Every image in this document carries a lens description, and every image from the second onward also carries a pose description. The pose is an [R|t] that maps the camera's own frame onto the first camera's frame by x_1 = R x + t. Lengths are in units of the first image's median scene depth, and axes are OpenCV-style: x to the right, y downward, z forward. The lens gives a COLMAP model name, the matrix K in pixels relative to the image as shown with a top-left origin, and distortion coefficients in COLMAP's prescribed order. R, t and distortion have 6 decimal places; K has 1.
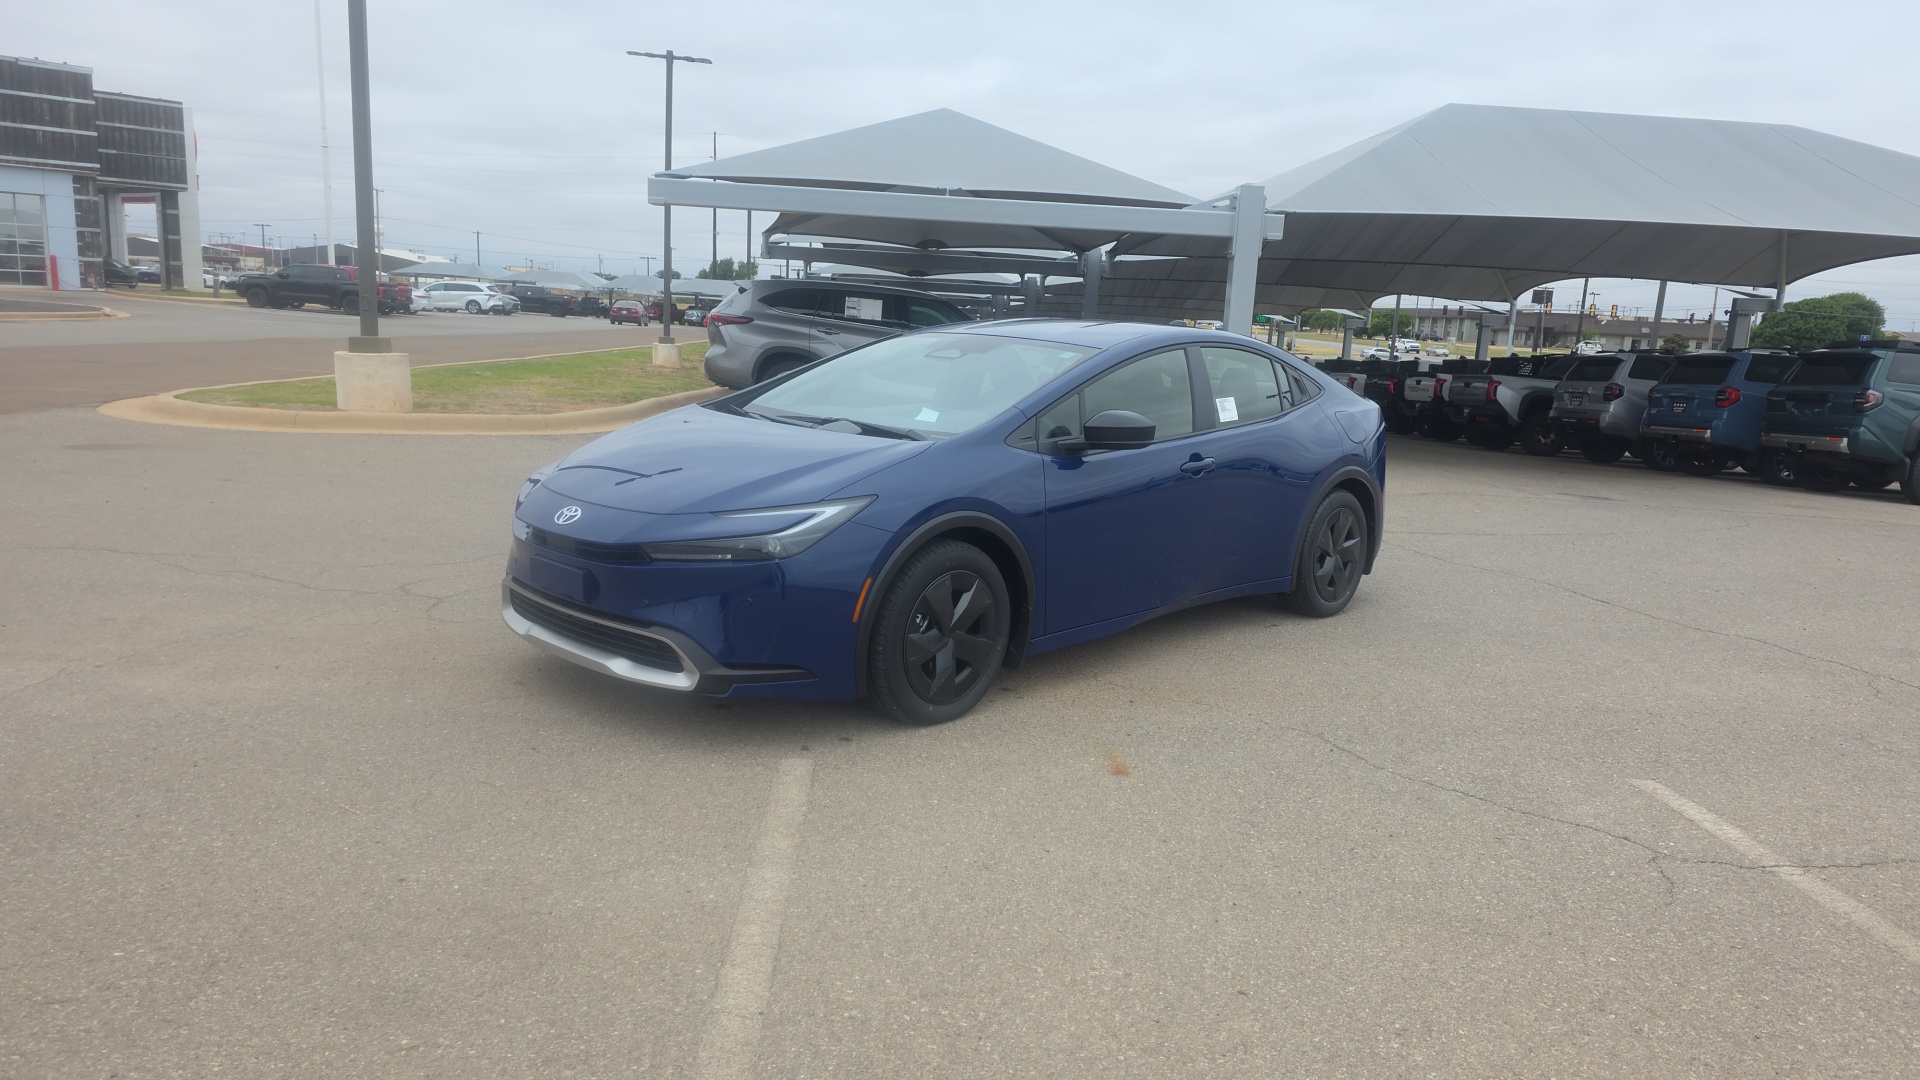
lens RADIAL K [[1297.5, 0, 998.7], [0, 1297.5, 583.7], [0, 0, 1]] dist [0.058780, -0.061253]
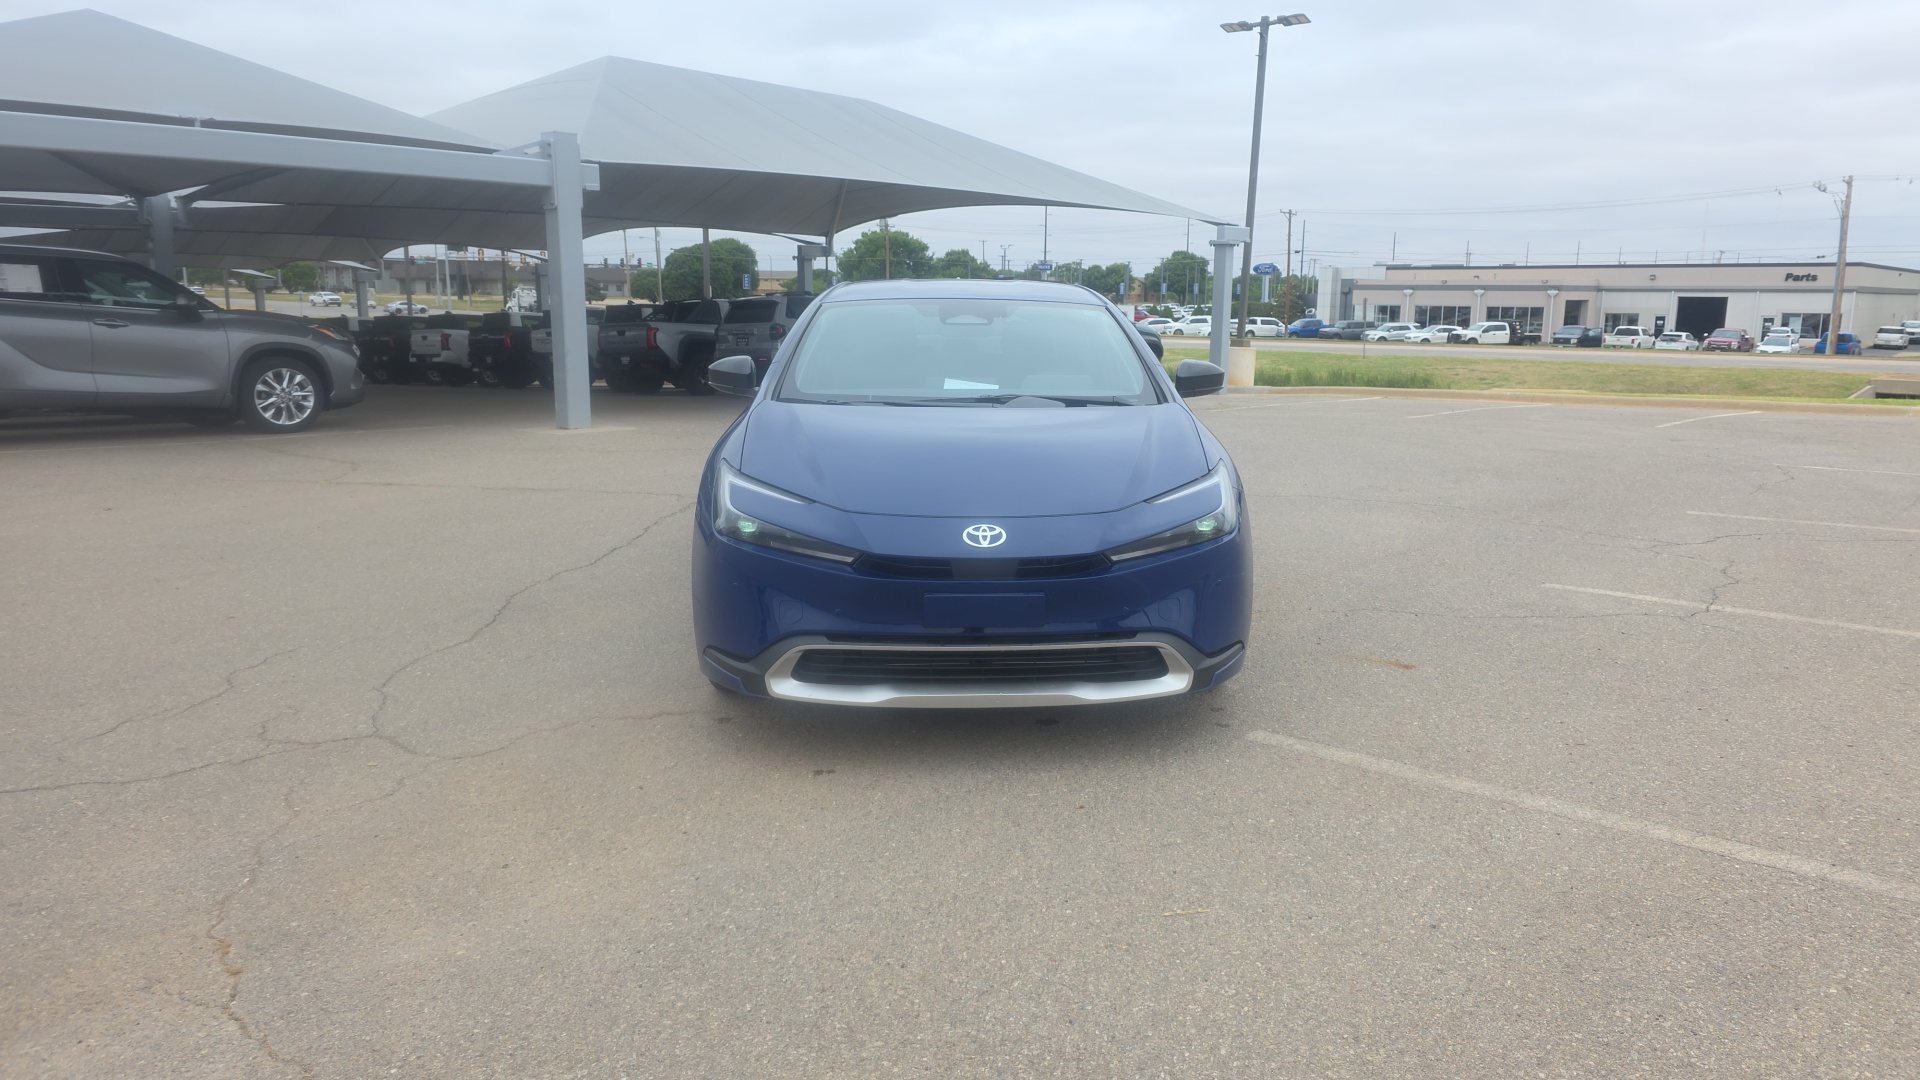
lens RADIAL K [[1297.5, 0, 1013.7], [0, 1297.5, 537.5], [0, 0, 1]] dist [0.058780, -0.061253]
pose [[0.685239, -0.177994, 0.706233, -0.246209], [0.174477, 0.981559, 0.078095, -0.030846], [-0.707110, 0.069708, 0.703659, 0.110197]]
